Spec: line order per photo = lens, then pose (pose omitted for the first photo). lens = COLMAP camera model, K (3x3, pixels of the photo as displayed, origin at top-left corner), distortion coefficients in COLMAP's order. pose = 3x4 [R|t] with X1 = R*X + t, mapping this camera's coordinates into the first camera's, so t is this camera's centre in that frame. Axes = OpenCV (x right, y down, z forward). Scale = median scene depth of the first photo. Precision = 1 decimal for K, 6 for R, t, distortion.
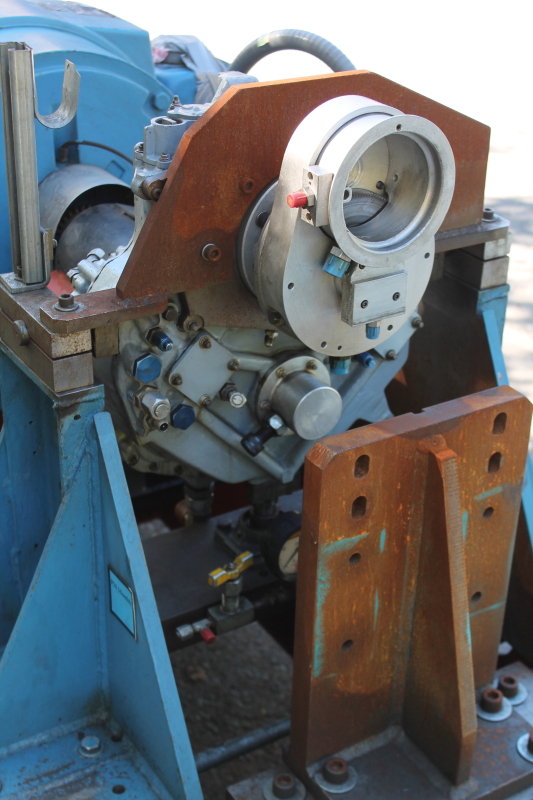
lens RADIAL K [[1222.9, 0, 266.5], [0, 1222.9, 400.0], [0, 0, 1]] dist [-0.013605, -0.017610]
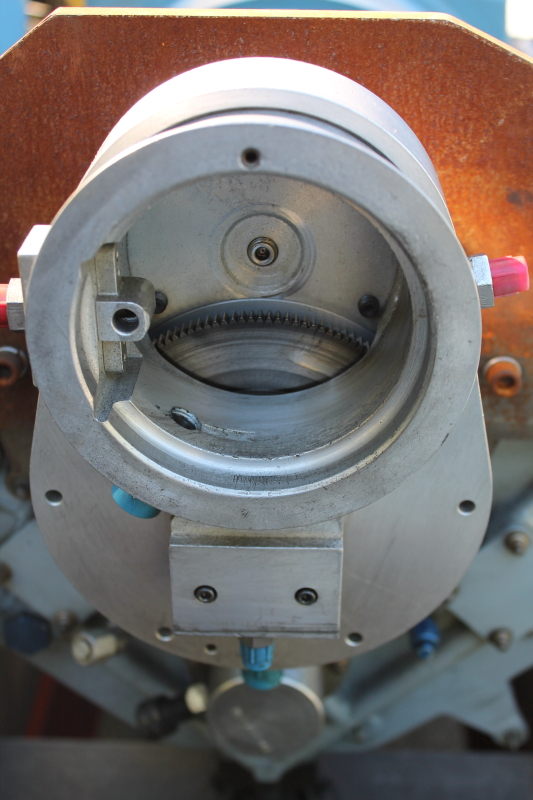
lens RADIAL K [[1046.5, 0, 266.5], [0, 1046.5, 400.0], [0, 0, 1]] dist [0.006591, -0.000028]
pose [[0.836724, 0.264031, -0.479771, 0.244028], [-0.247972, 0.963804, 0.097942, -0.178386], [0.488265, 0.037019, 0.871910, 0.719604]]
